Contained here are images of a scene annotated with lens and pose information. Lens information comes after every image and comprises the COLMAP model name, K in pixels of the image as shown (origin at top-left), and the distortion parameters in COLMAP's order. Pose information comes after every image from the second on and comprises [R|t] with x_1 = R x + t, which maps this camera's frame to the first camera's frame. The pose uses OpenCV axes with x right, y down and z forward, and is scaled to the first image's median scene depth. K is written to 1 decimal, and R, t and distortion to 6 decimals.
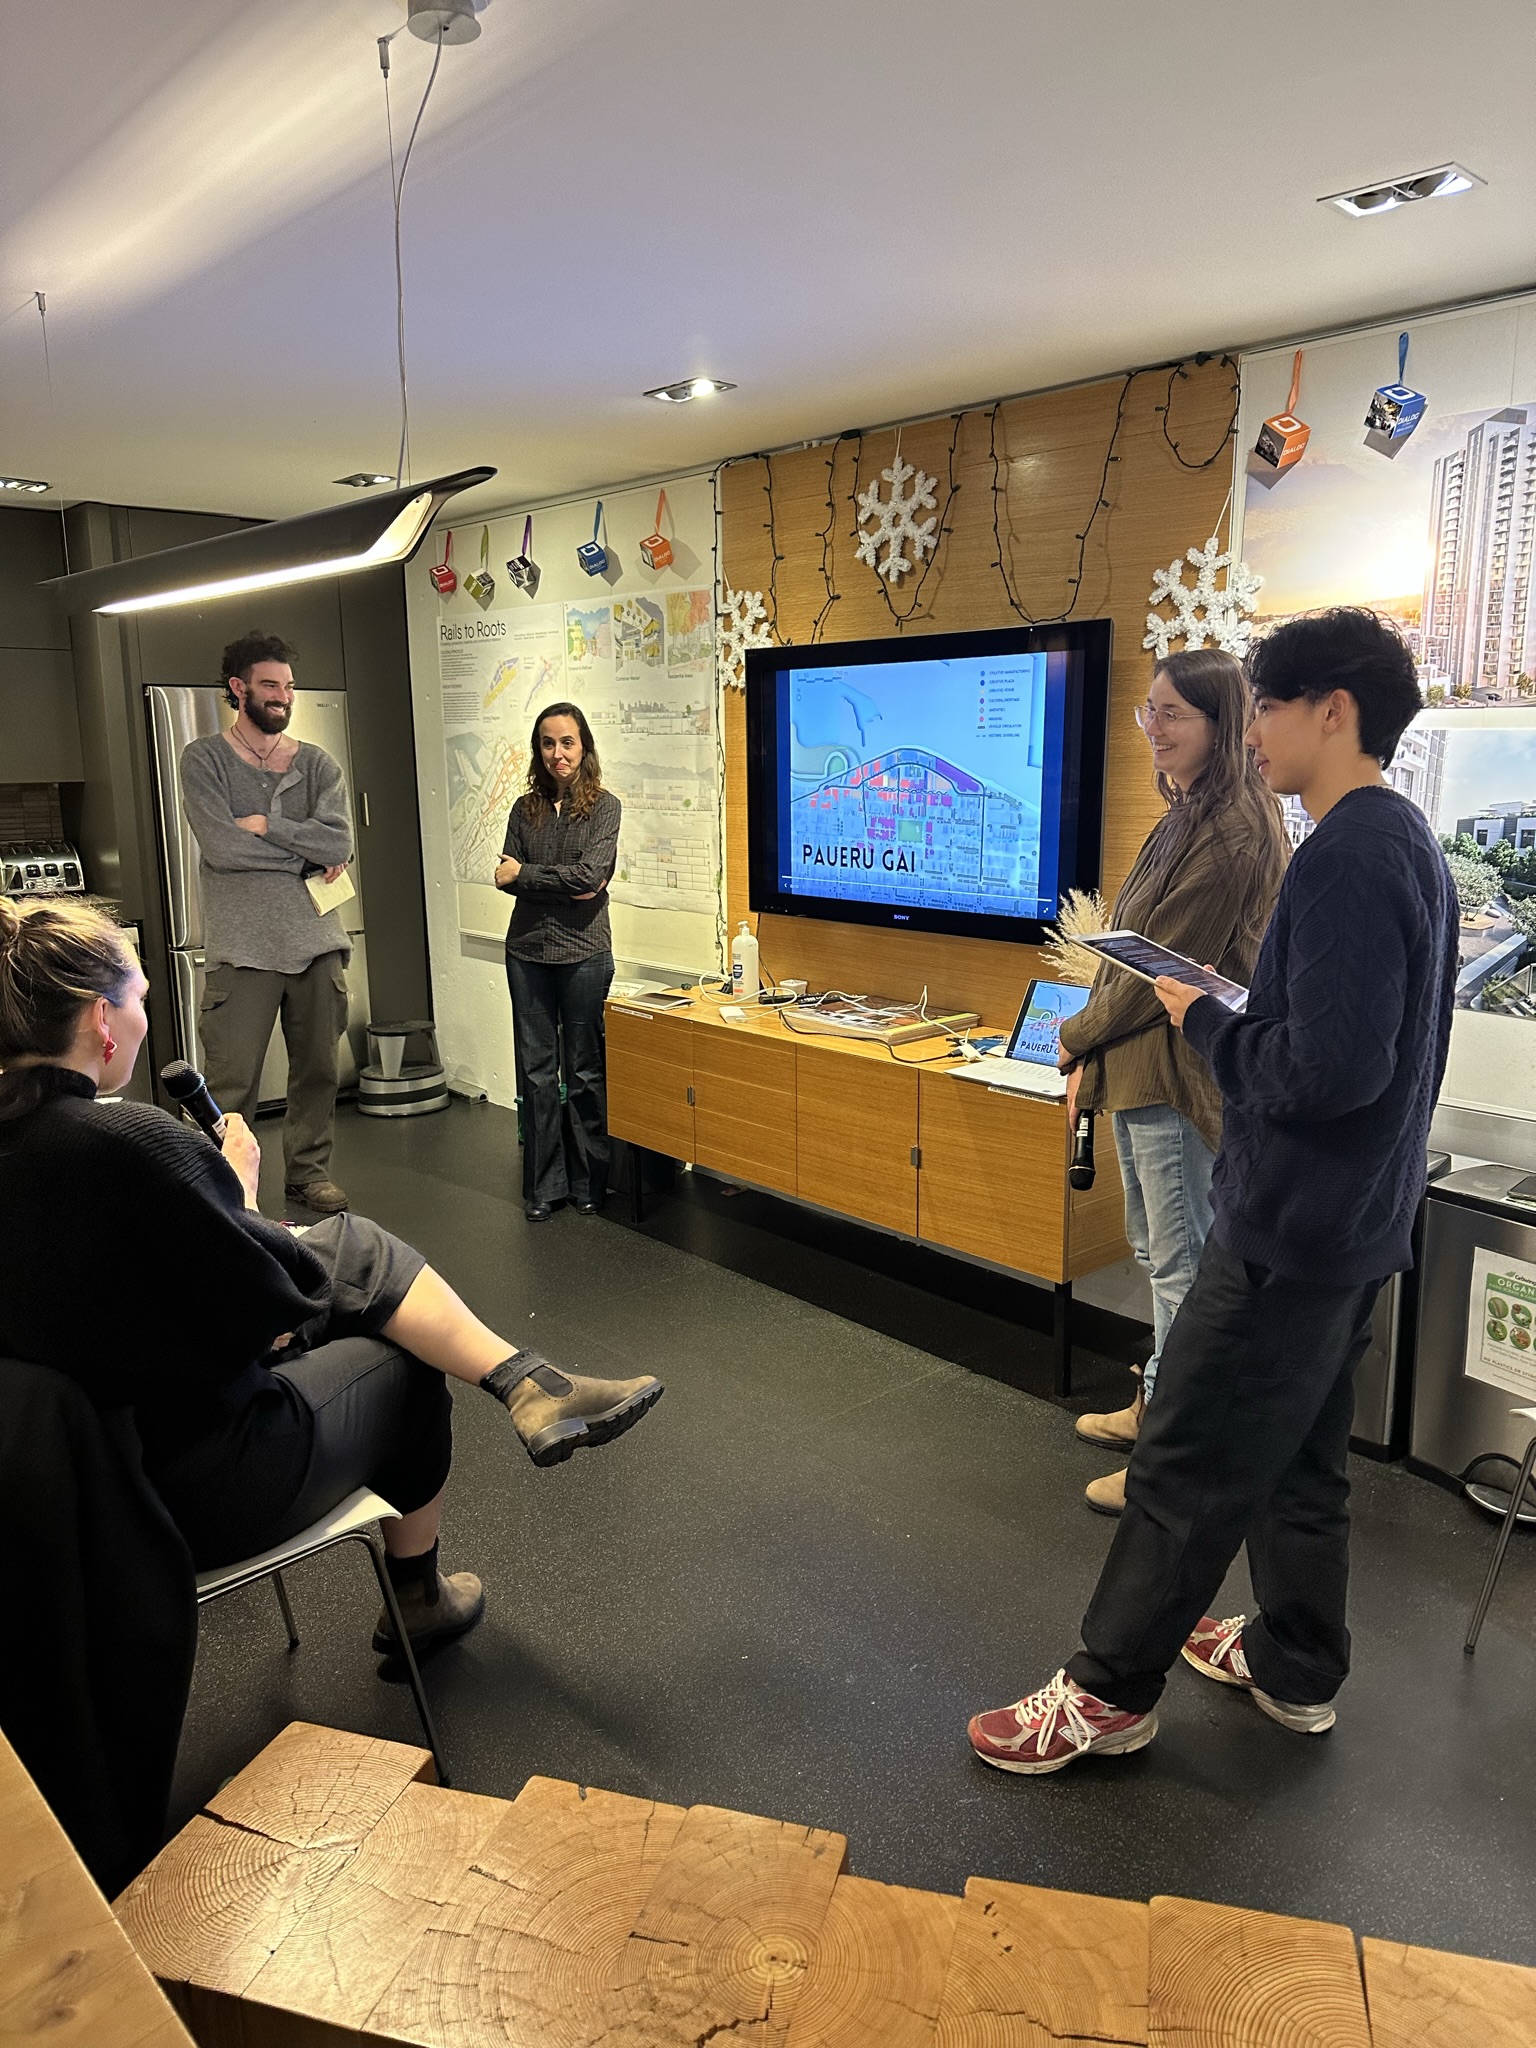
lens RADIAL K [[1420.4, 0, 788.6], [0, 1420.4, 1044.5], [0, 0, 1]] dist [0.120562, -0.224308]
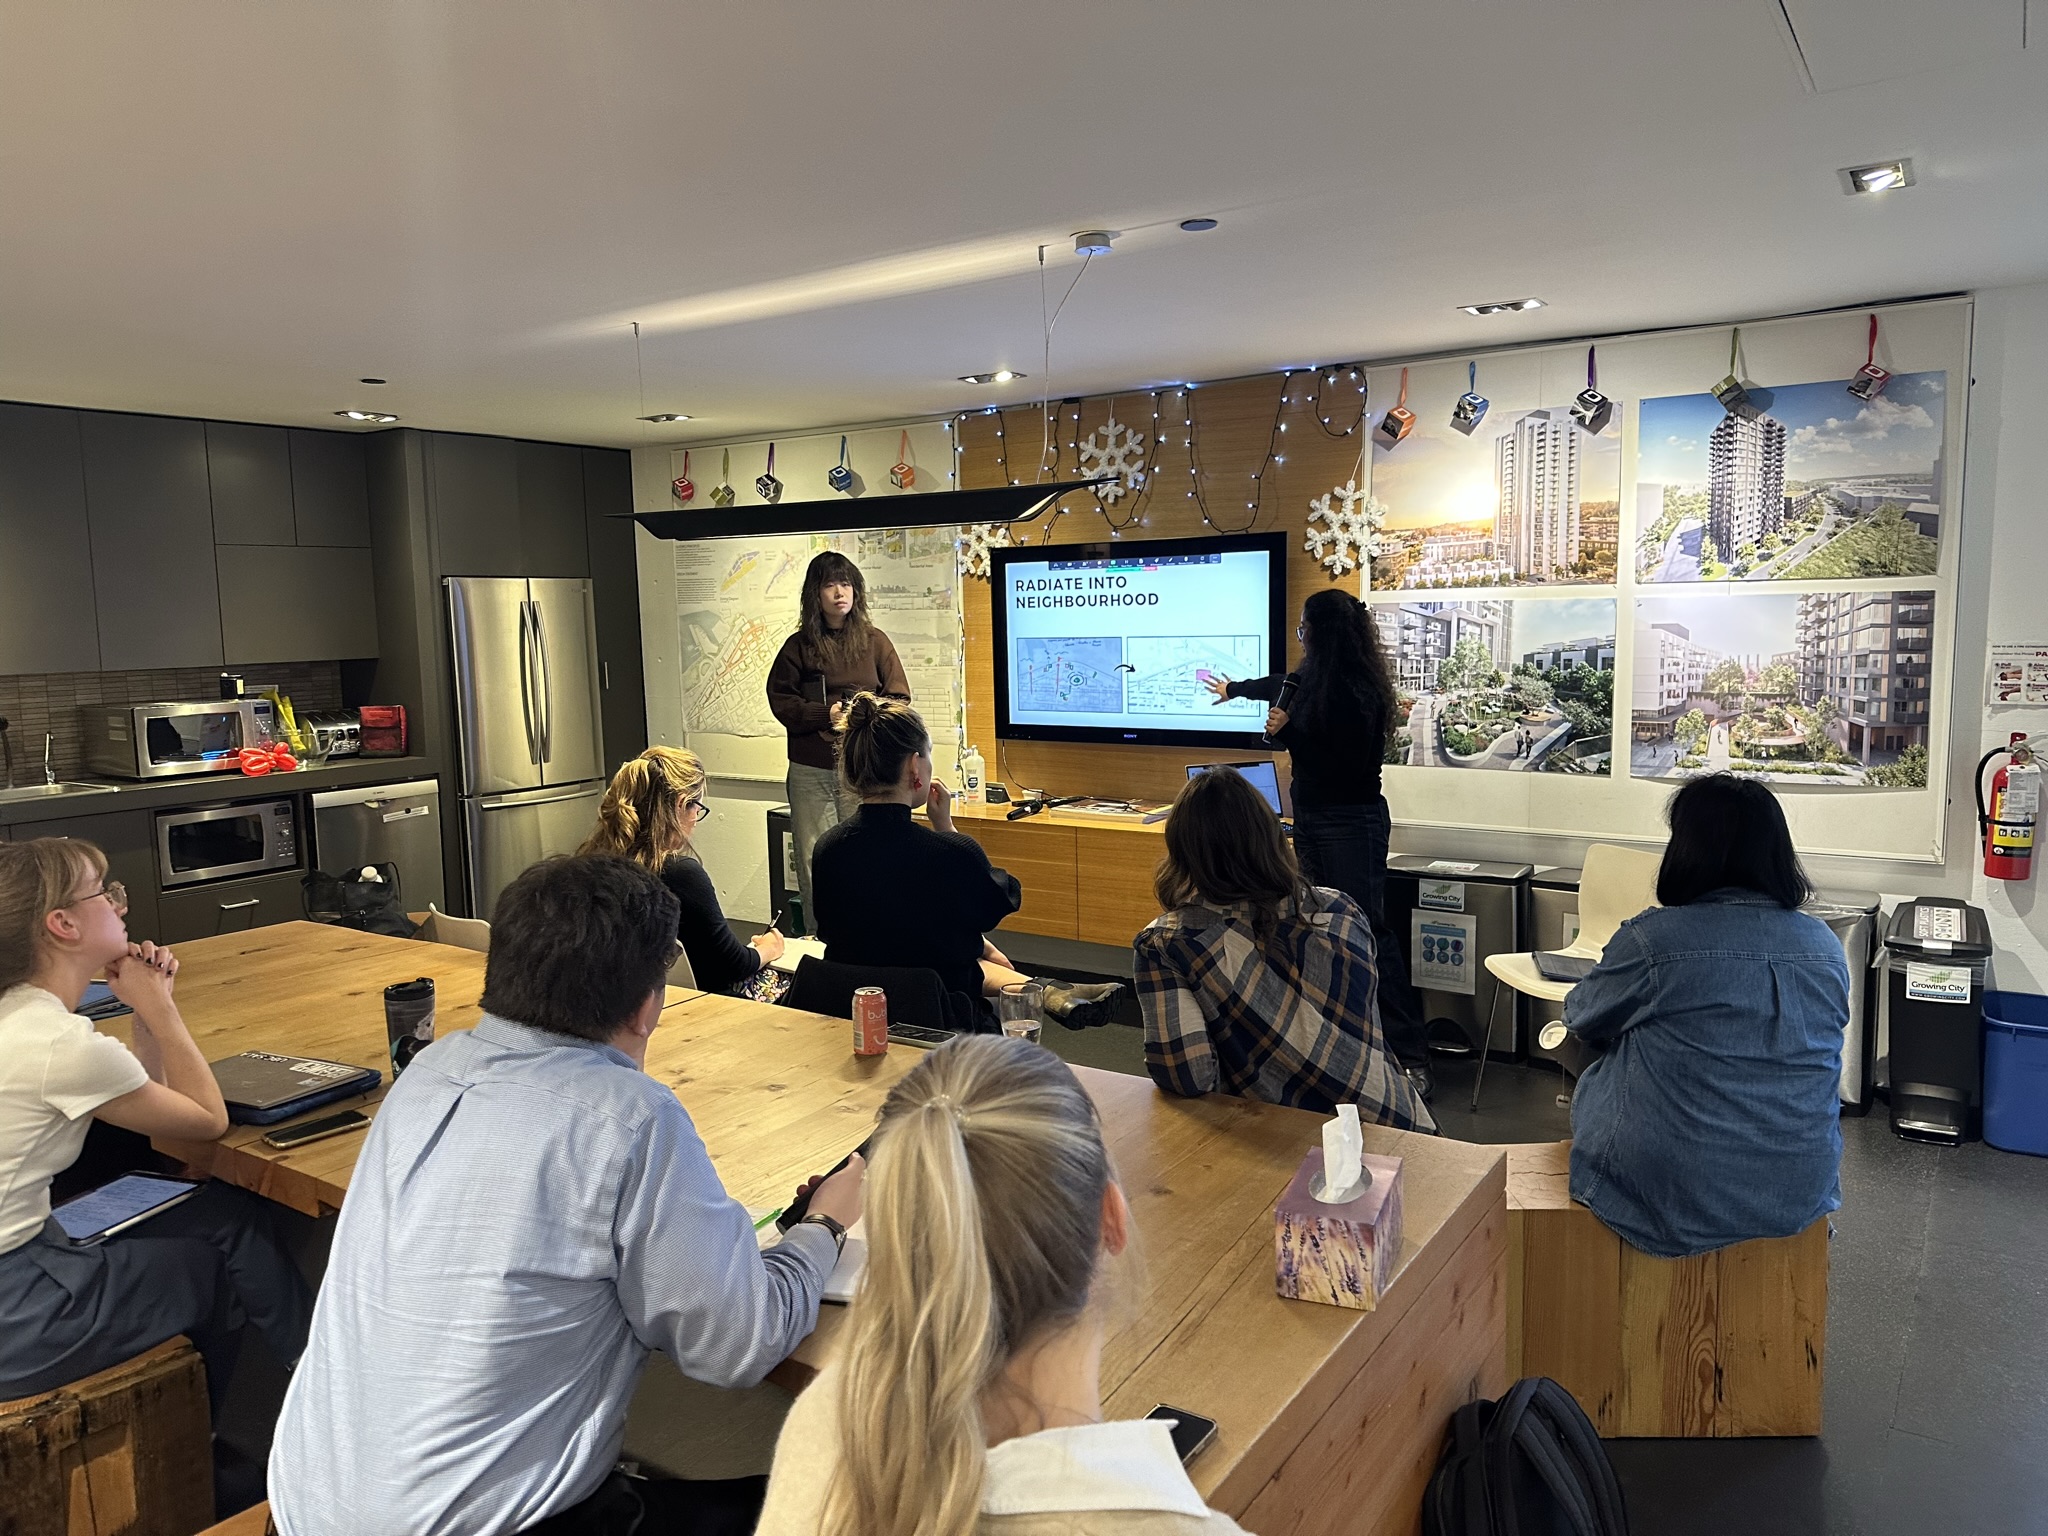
lens RADIAL K [[1420.4, 0, 1011.0], [0, 1420.4, 768.2], [0, 0, 1]] dist [0.120562, -0.224308]
pose [[0.976799, -0.042159, 0.209966, -0.335759], [0.062040, 0.994096, -0.089017, 0.060269], [-0.204974, 0.099978, 0.973648, -0.334207]]
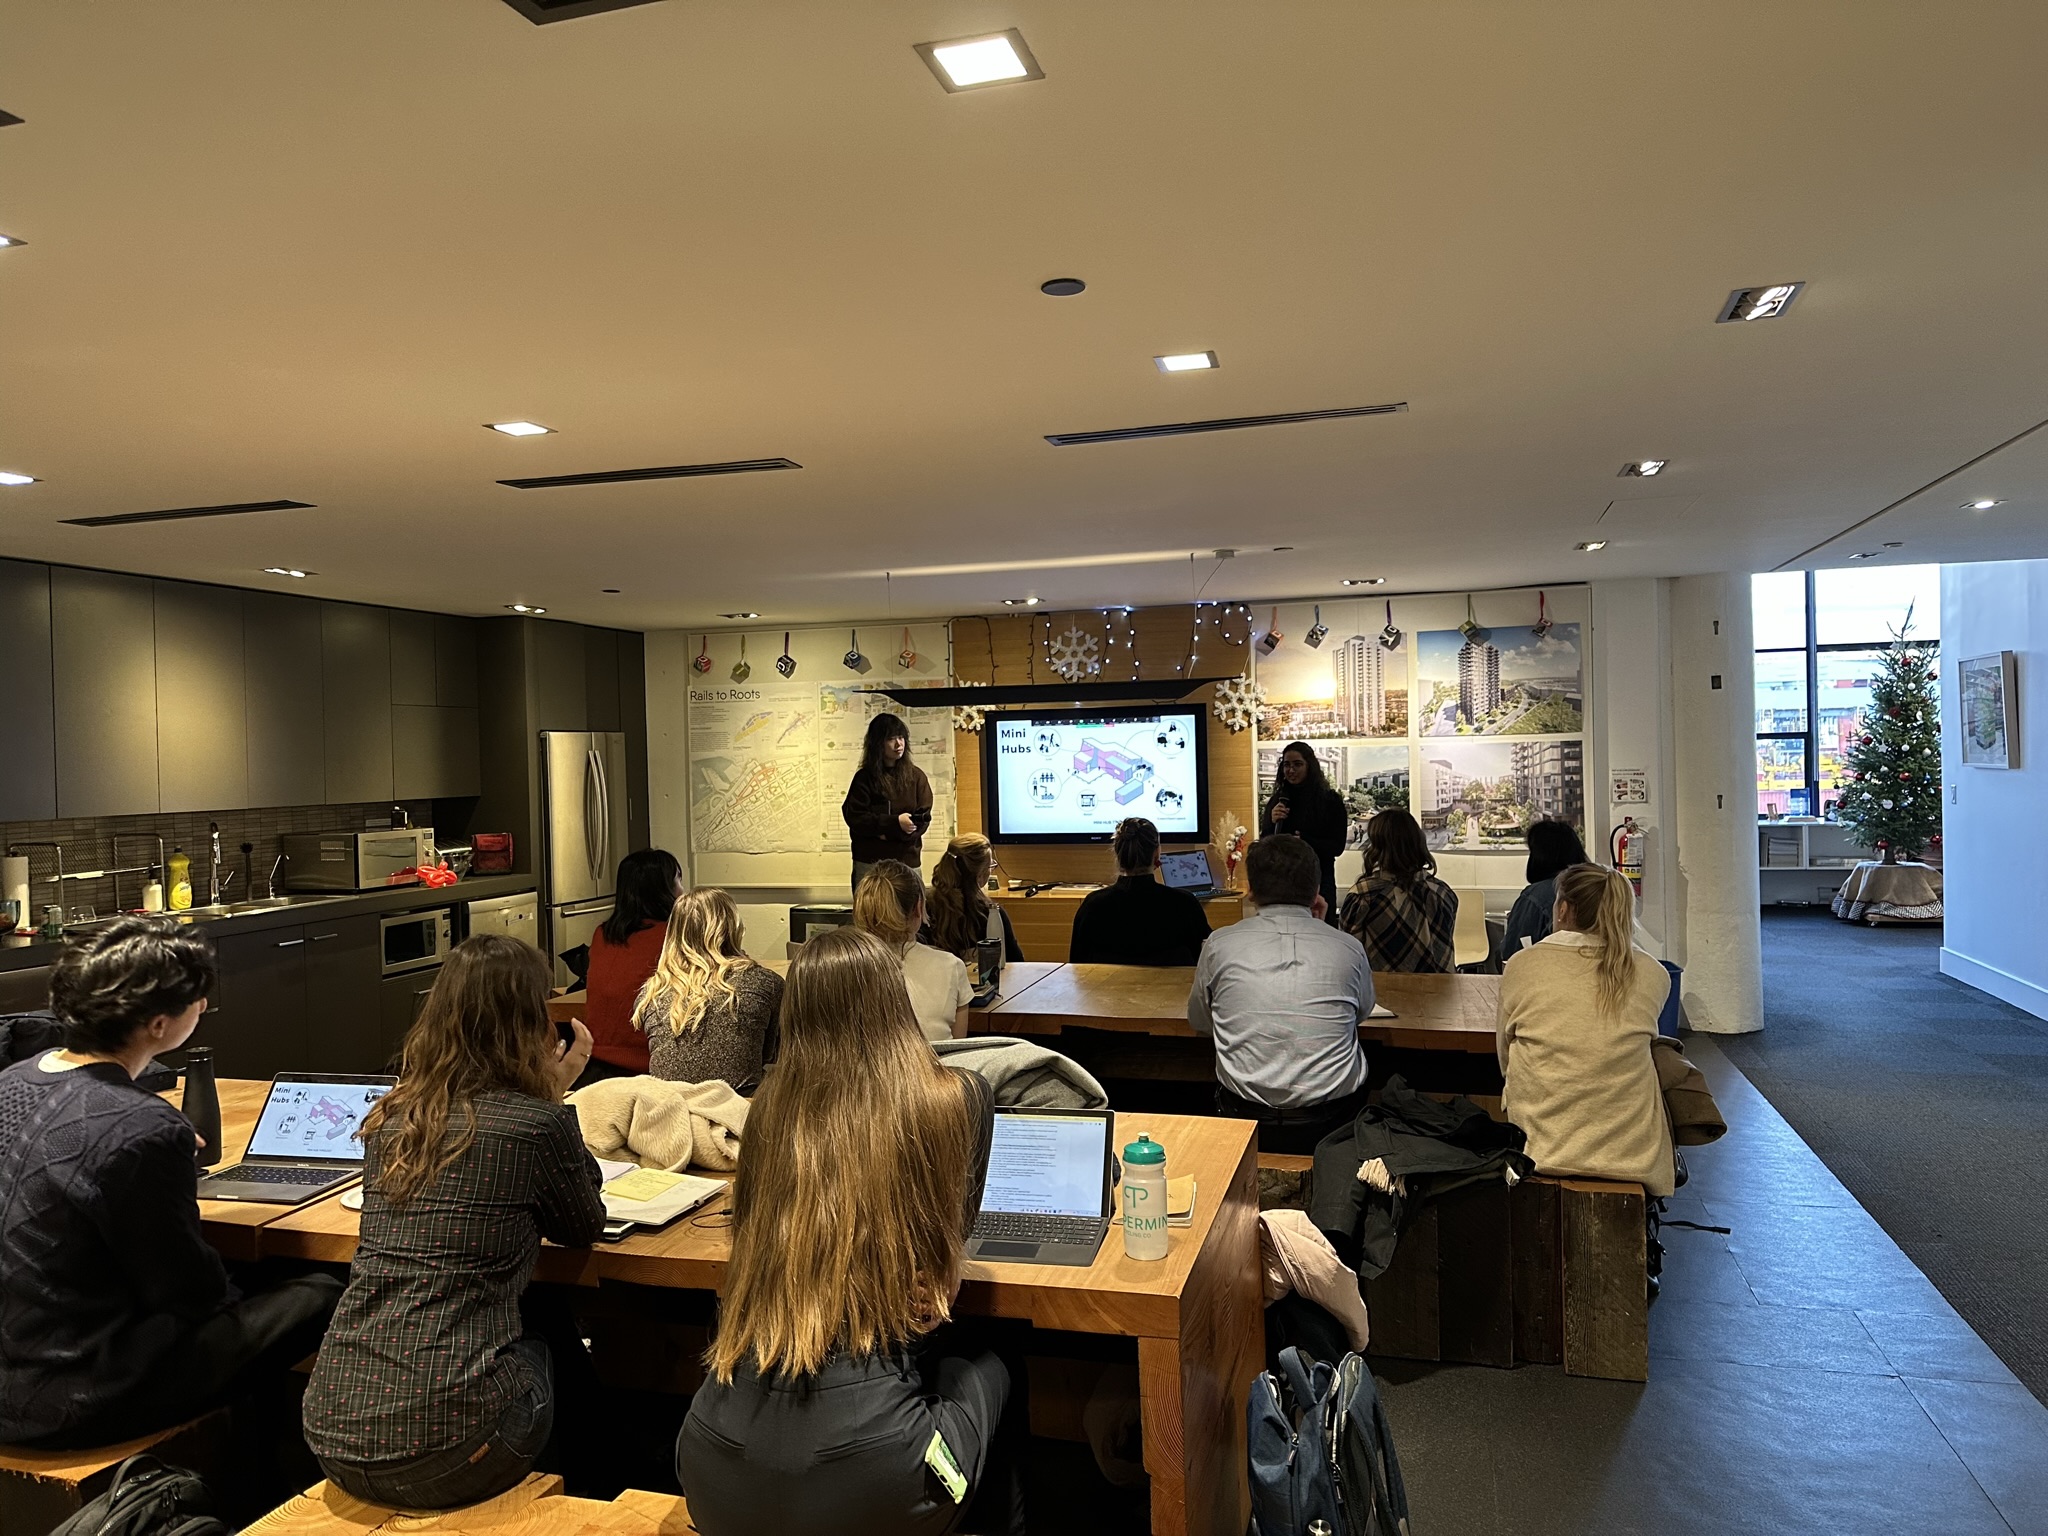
lens RADIAL K [[1420.4, 0, 1011.0], [0, 1420.4, 768.2], [0, 0, 1]] dist [0.120562, -0.224308]
pose [[0.859071, -0.023128, 0.511333, -1.094867], [0.125463, 0.978019, -0.166549, 0.141353], [-0.496241, 0.207231, 0.843090, -0.701635]]
